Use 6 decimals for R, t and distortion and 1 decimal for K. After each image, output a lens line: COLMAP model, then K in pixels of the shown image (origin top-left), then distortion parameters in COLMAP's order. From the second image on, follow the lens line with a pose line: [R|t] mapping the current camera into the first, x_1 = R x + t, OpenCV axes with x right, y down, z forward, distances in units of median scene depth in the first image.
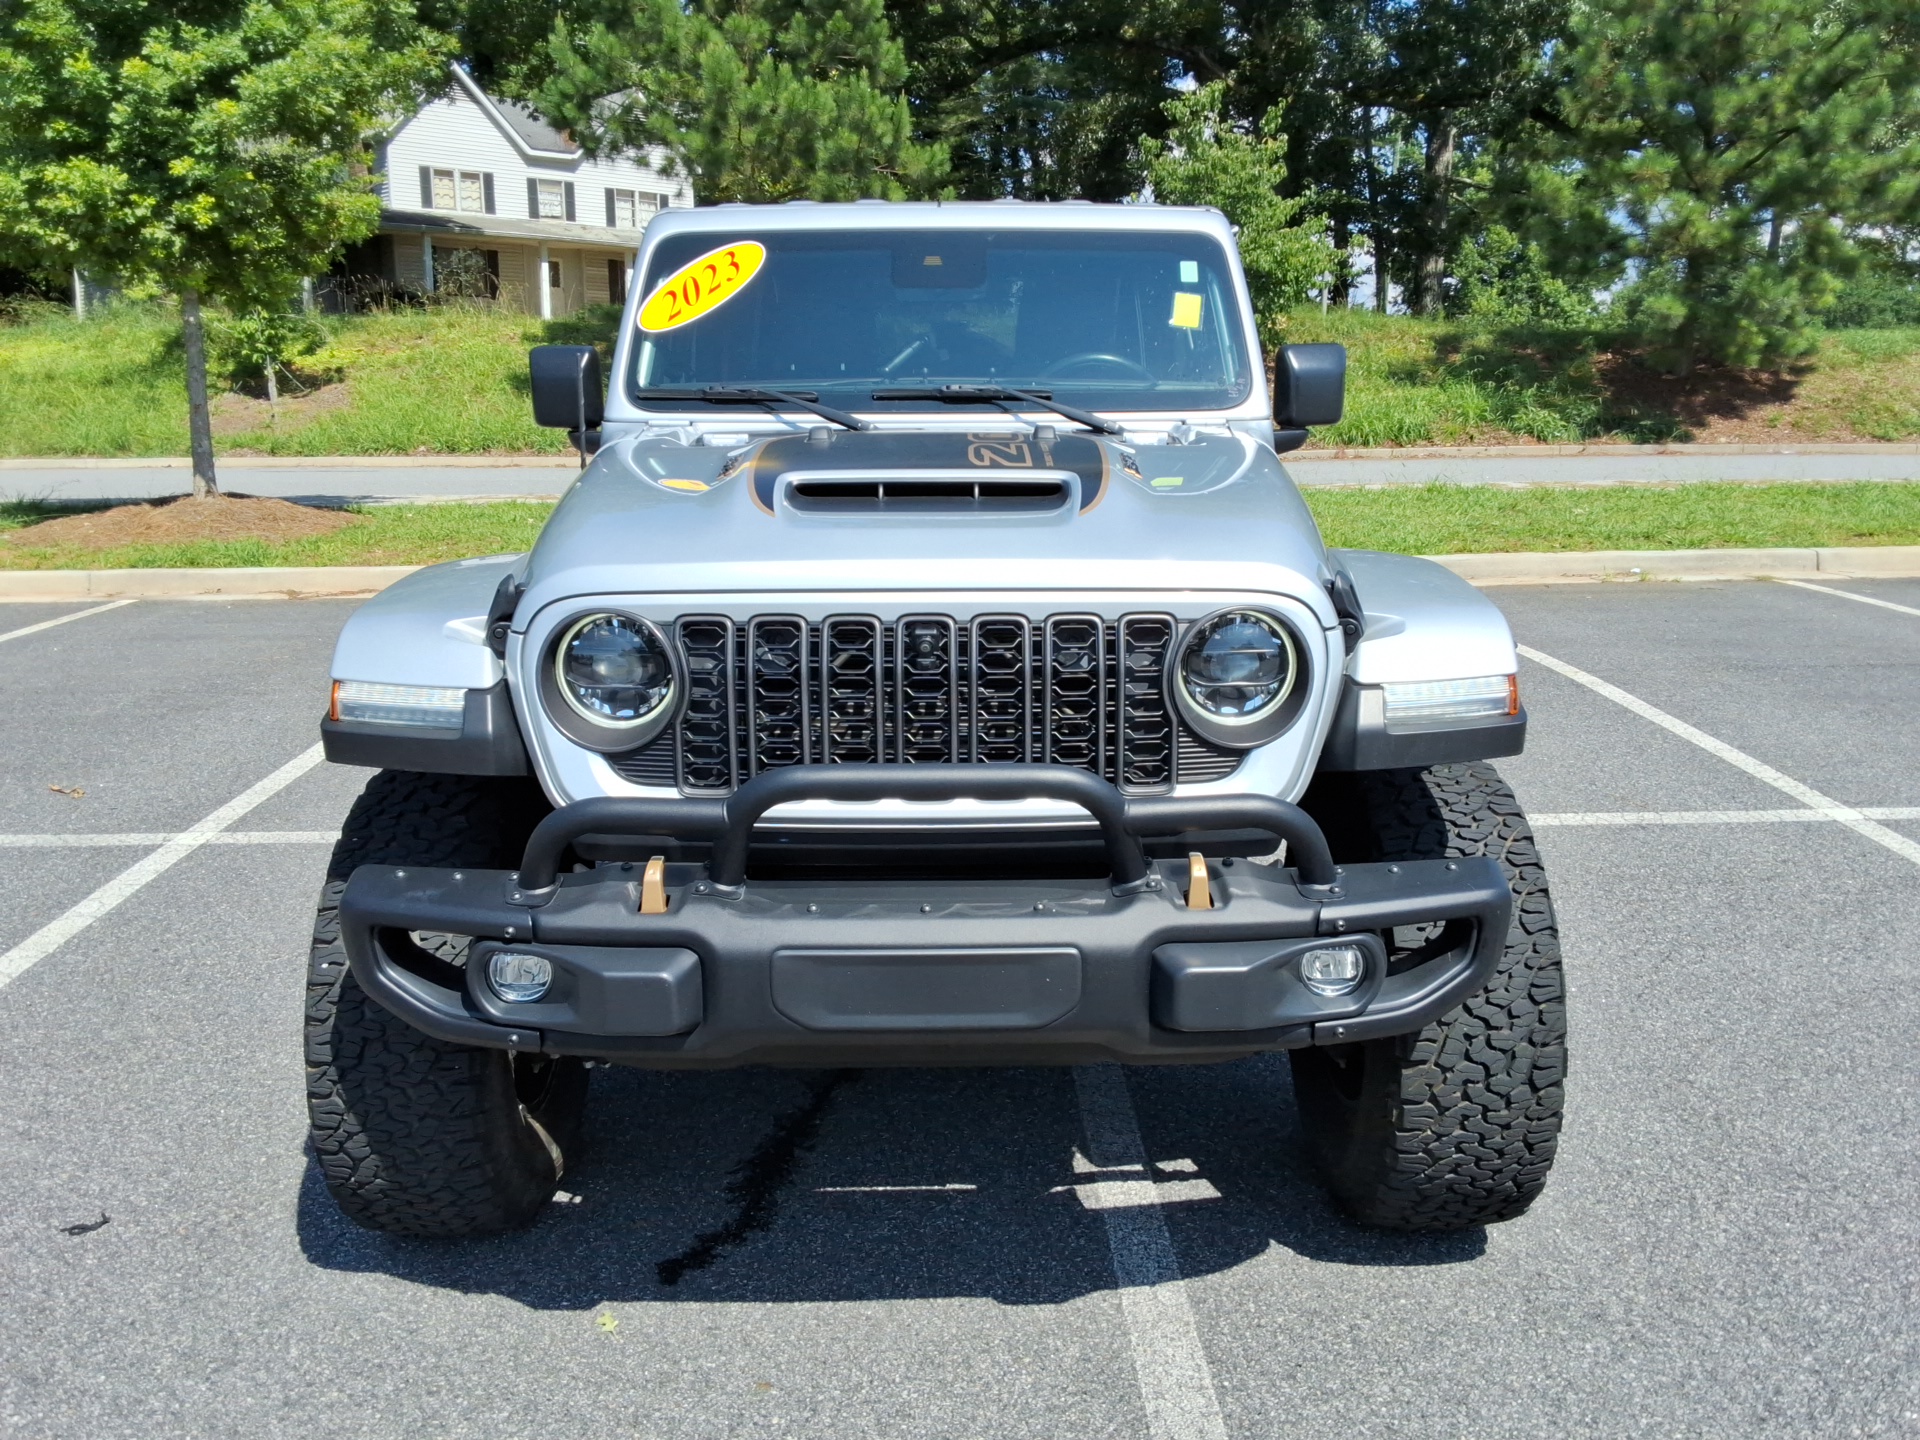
lens RADIAL K [[1556.3, 0, 986.8], [0, 1556.3, 702.3], [0, 0, 1]] dist [0.103752, -0.170867]
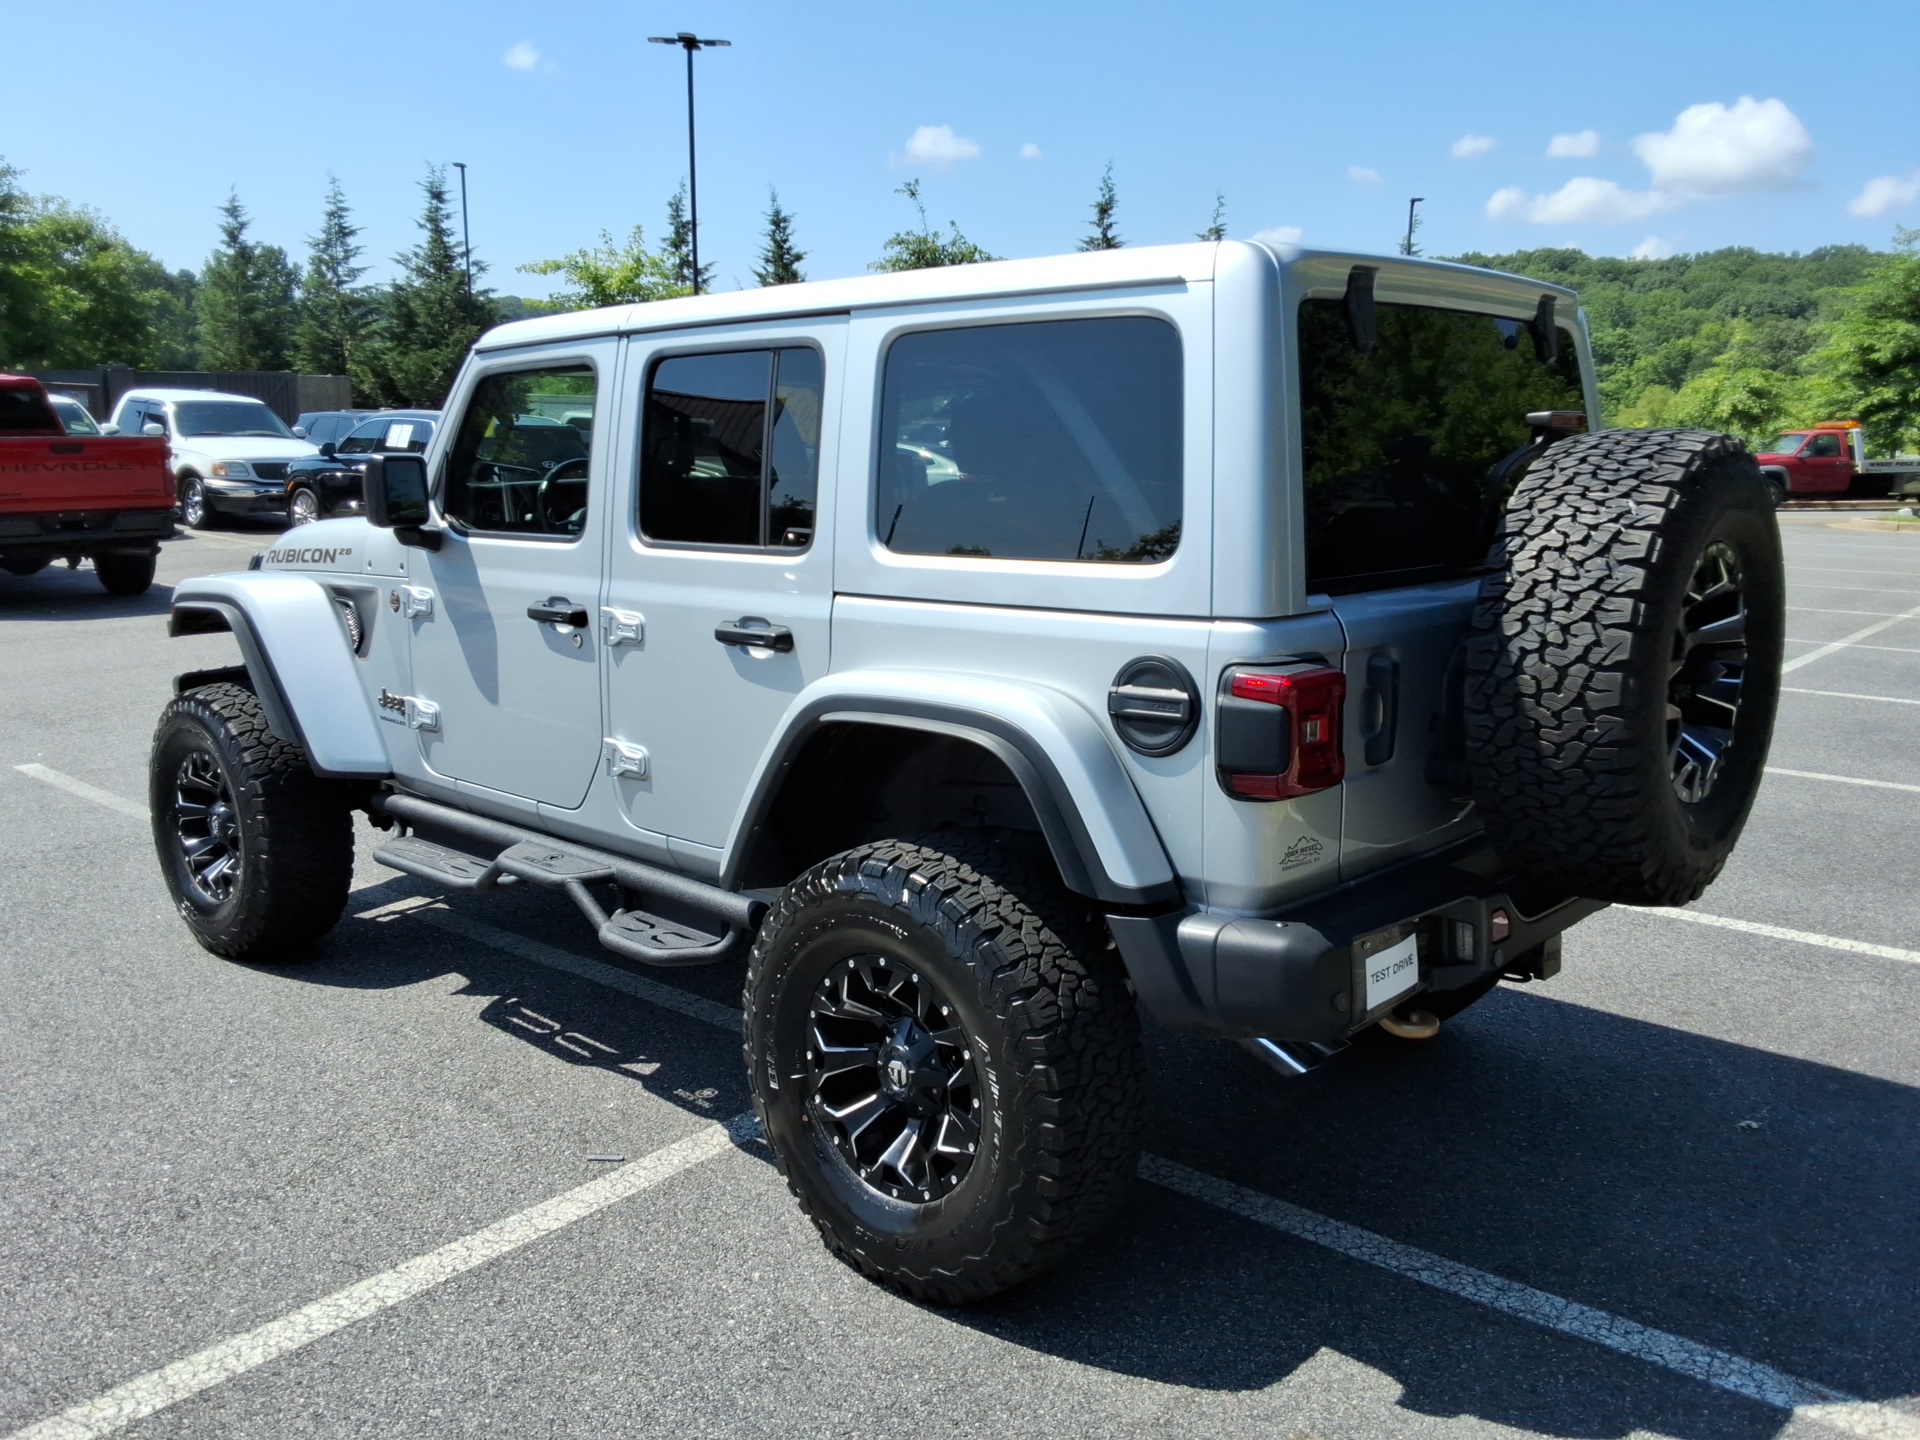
lens RADIAL K [[1534.2, 0, 963.6], [0, 1534.2, 716.1], [0, 0, 1]] dist [0.120589, -0.175286]
pose [[-0.677042, 0.134116, -0.723621, 0.930997], [-0.163047, 0.931485, 0.325193, -0.591727], [0.717656, 0.338154, -0.608788, 2.492855]]
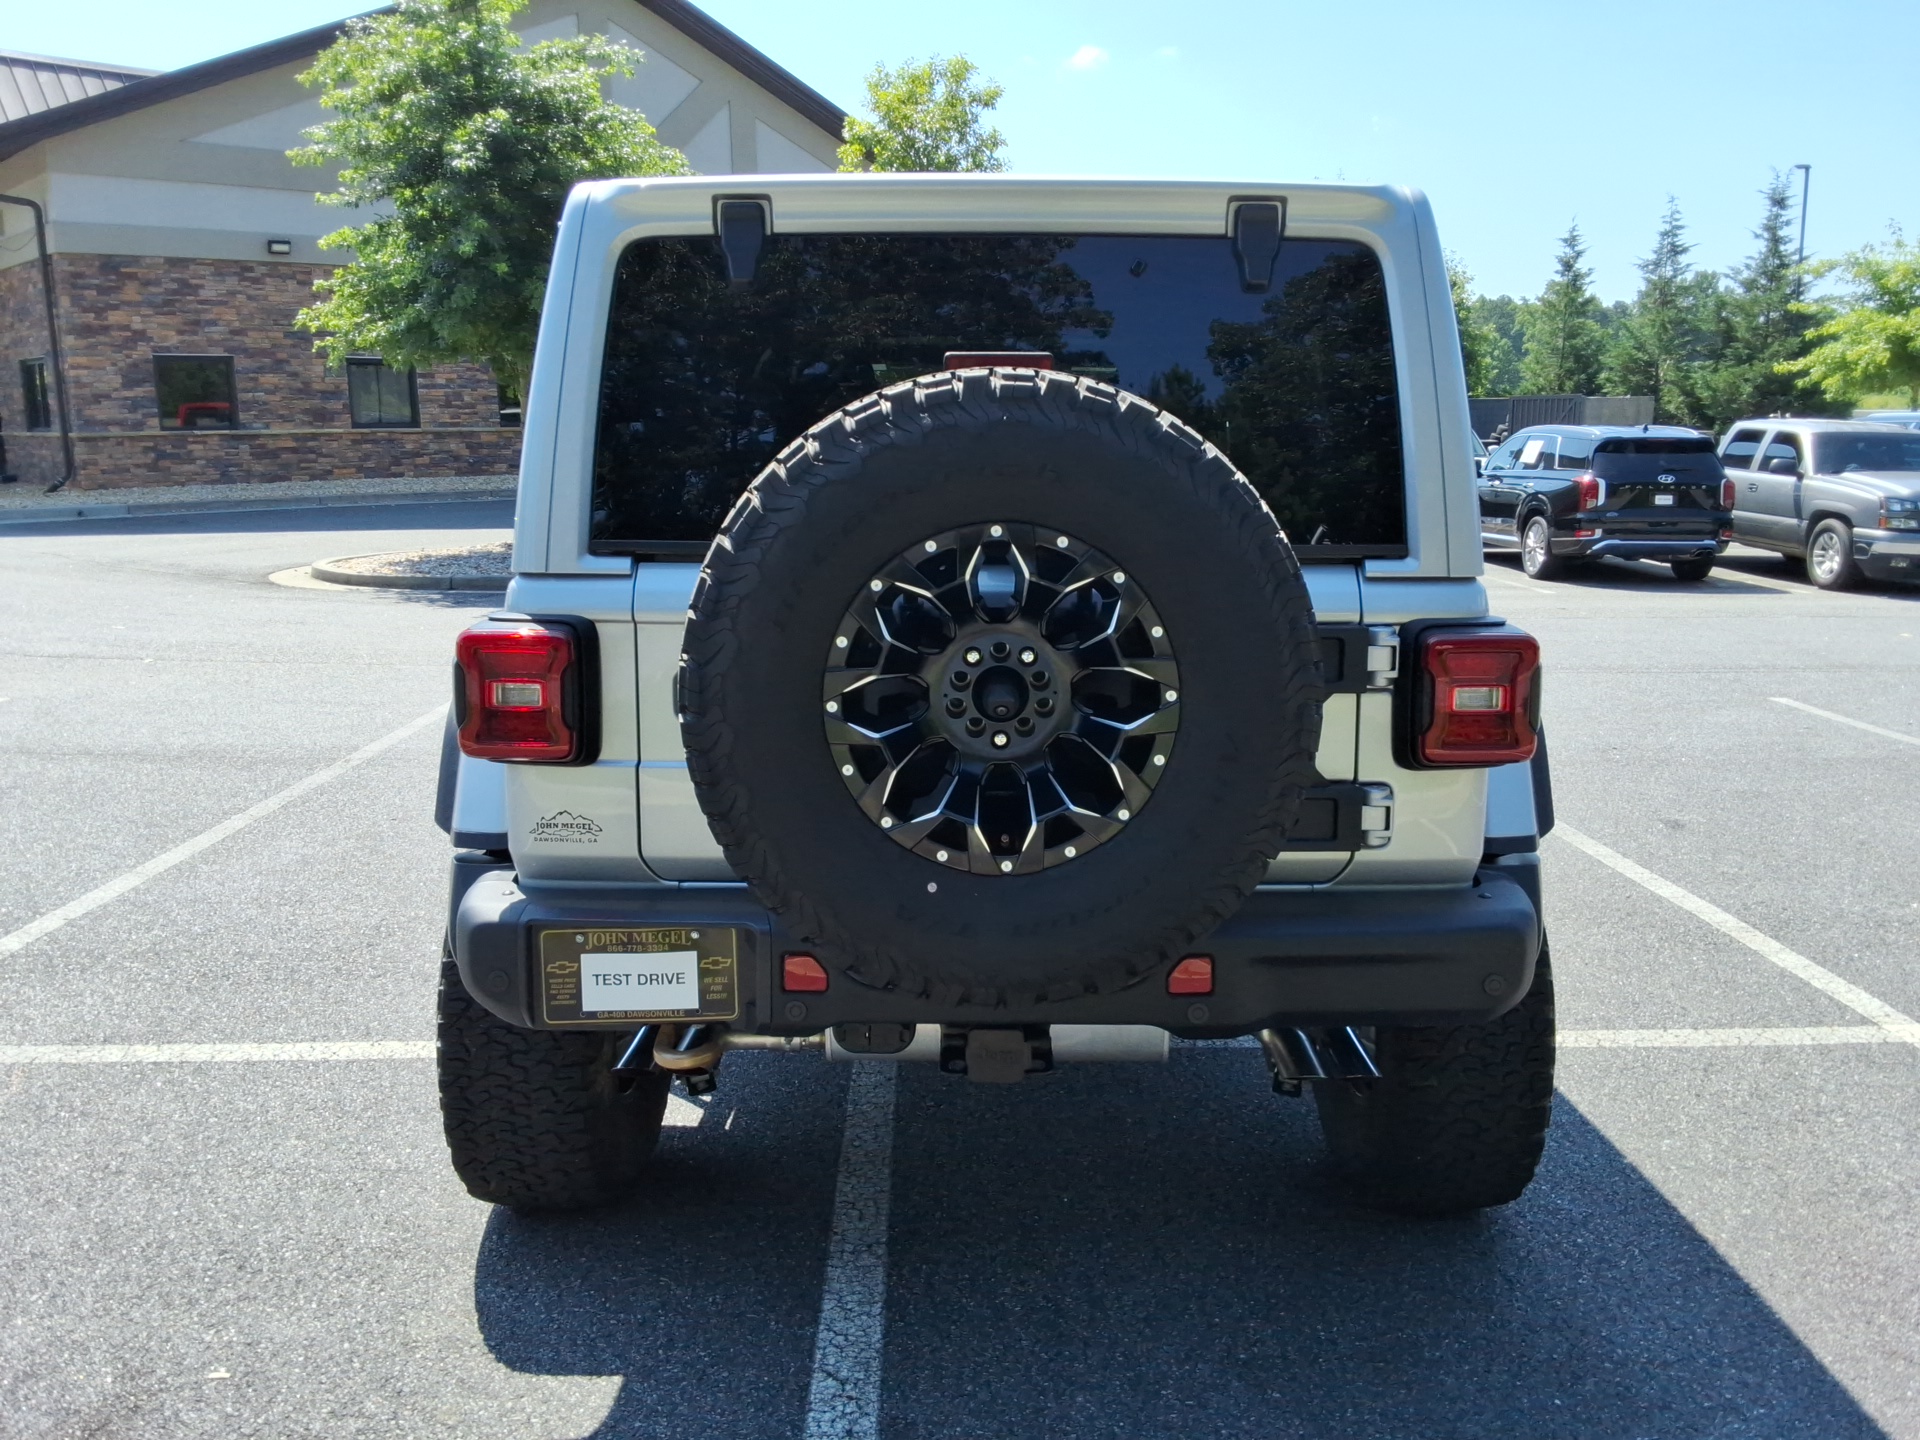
lens RADIAL K [[1542.0, 0, 970.5], [0, 1542.0, 705.1], [0, 0, 1]] dist [0.109604, -0.185357]
pose [[-0.999988, -0.001311, 0.004795, -0.031755], [0.000582, 0.927110, 0.374790, -0.637506], [-0.004937, 0.374788, -0.927098, 2.863620]]
